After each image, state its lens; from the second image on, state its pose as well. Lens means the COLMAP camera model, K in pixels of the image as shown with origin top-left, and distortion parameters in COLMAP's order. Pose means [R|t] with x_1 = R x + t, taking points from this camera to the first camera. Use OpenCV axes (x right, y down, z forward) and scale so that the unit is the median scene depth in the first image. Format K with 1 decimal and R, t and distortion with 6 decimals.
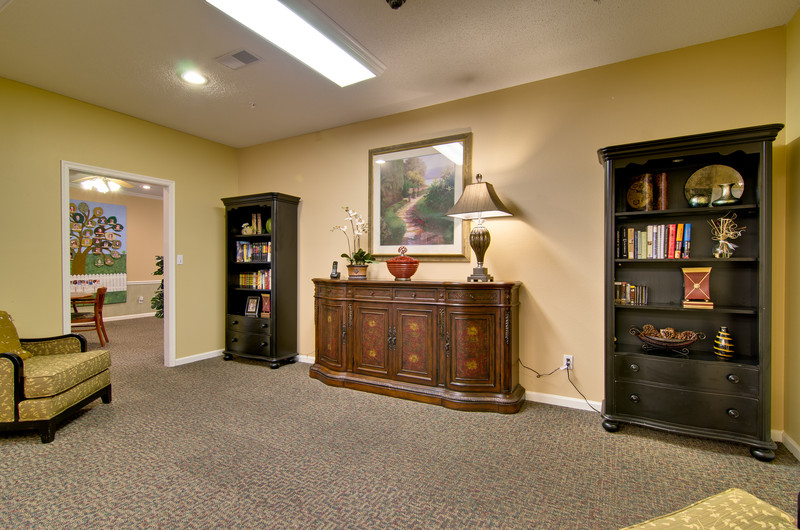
lens RADIAL K [[380.6, 0, 398.8], [0, 380.6, 270.2], [0, 0, 1]] dist [0.000463, -0.000039]
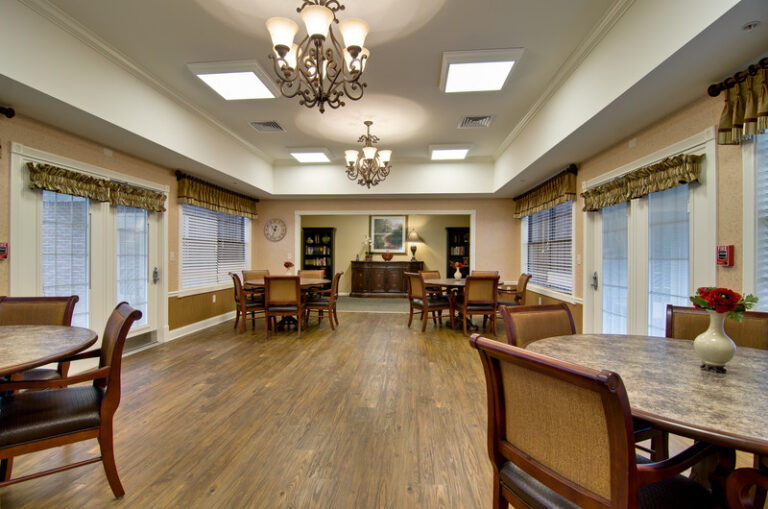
lens RADIAL K [[365.4, 0, 384.4], [0, 365.4, 254.0], [0, 0, 1]] dist [0.000463, -0.000039]
pose [[0.902914, 0.001748, 0.429817, -1.233005], [0.001812, 0.999967, -0.007873, -0.006602], [-0.429817, 0.007887, 0.902882, -1.581779]]
